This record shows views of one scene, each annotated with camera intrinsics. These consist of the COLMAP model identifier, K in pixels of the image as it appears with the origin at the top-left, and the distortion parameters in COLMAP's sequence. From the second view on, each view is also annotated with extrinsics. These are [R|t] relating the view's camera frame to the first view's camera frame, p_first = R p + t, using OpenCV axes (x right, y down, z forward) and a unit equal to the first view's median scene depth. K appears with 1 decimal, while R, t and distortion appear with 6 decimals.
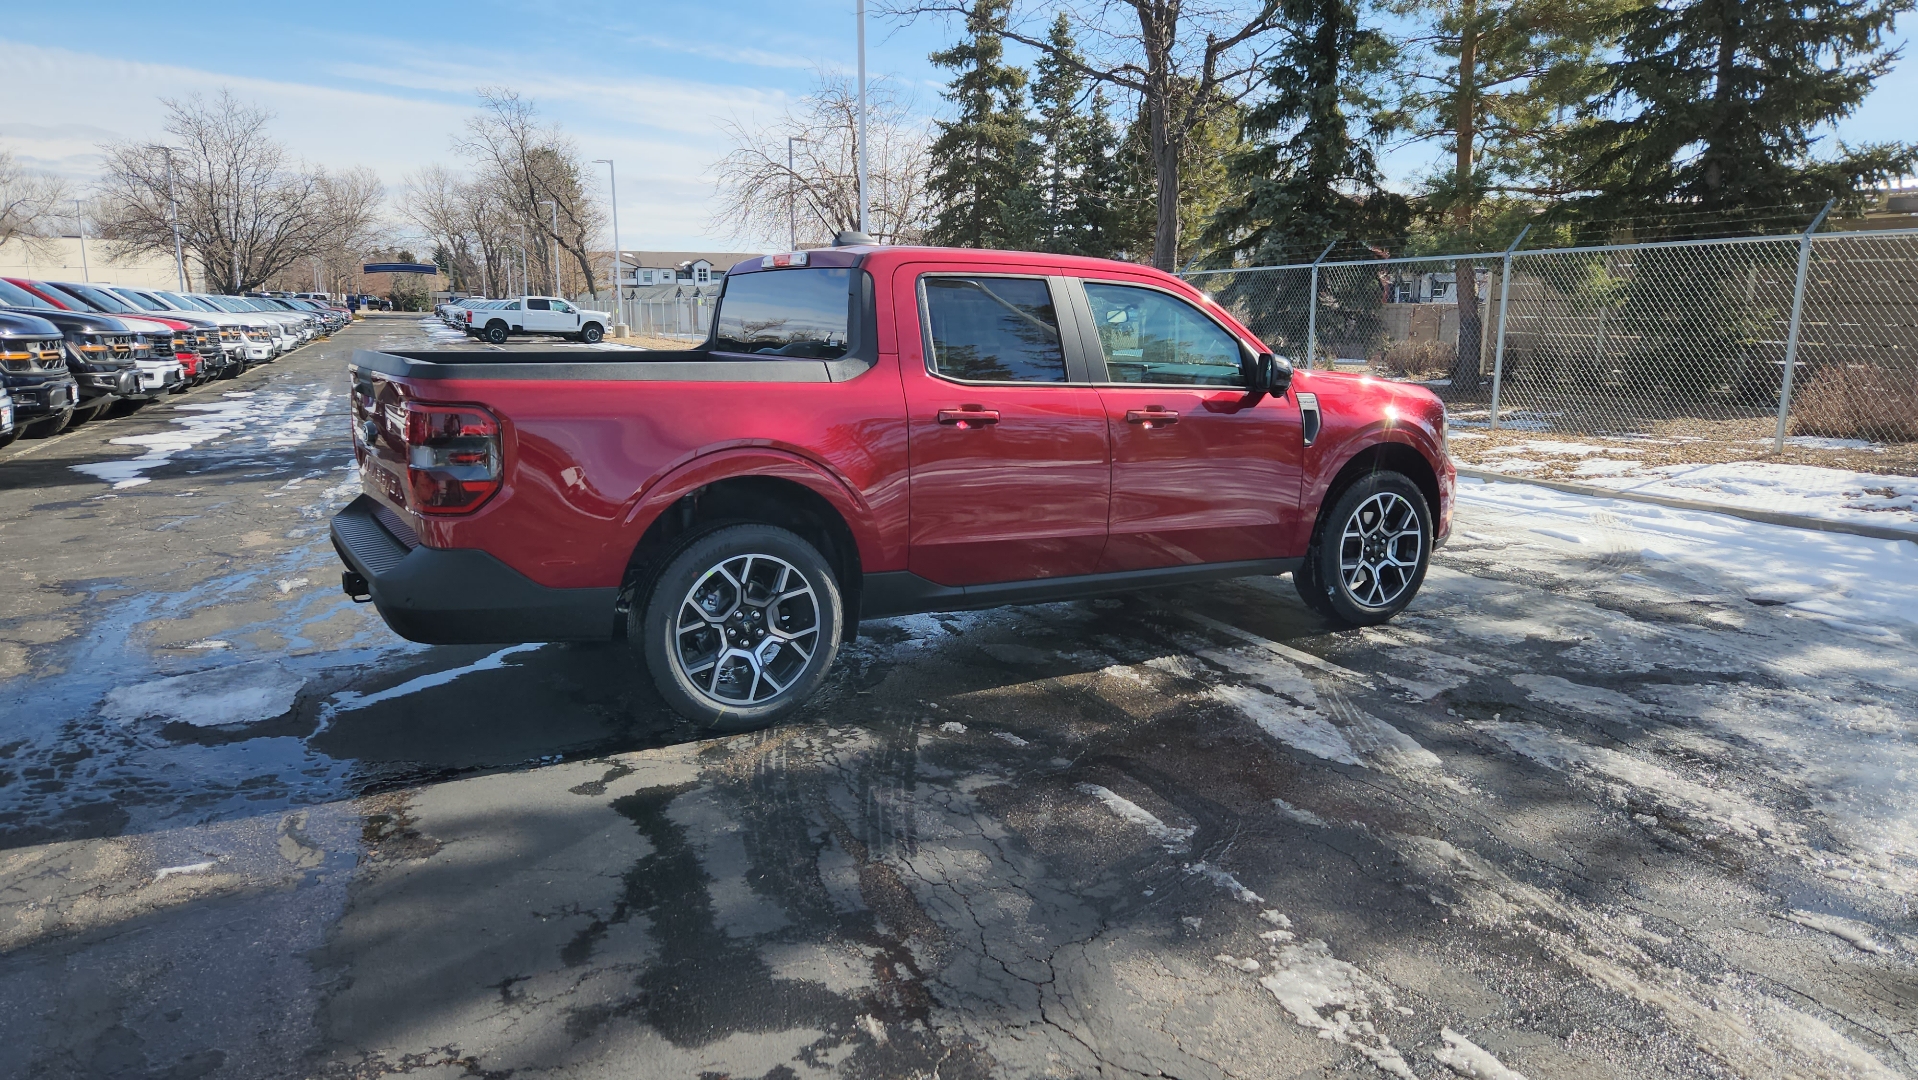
lens RADIAL K [[1276.4, 0, 925.9], [0, 1276.4, 528.6], [0, 0, 1]] dist [0.061821, -0.034436]
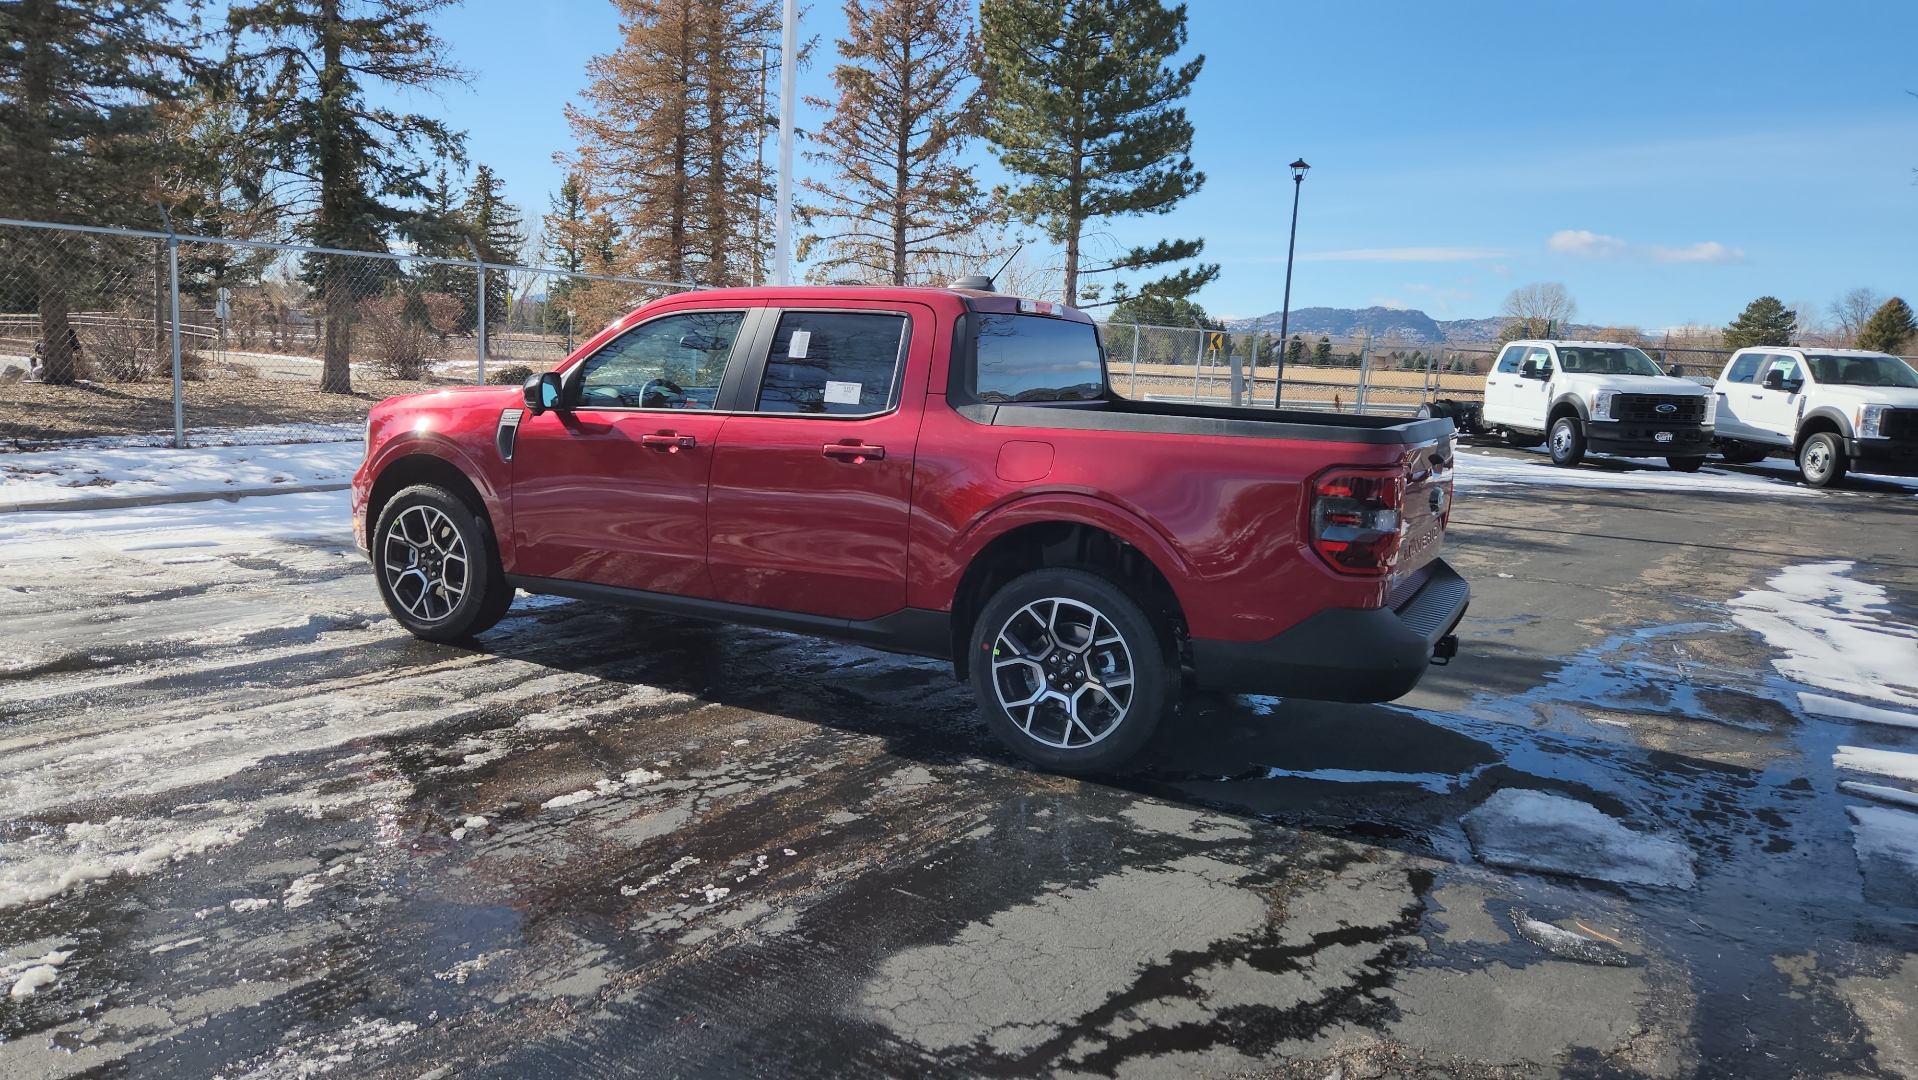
lens RADIAL K [[1283.3, 0, 931.6], [0, 1283.3, 518.7], [0, 0, 1]] dist [0.071666, -0.044652]
pose [[-0.530268, -0.141040, 0.836017, -0.981304], [0.087188, 0.971767, 0.219243, -0.290130], [-0.843335, 0.189148, -0.502999, 1.687357]]
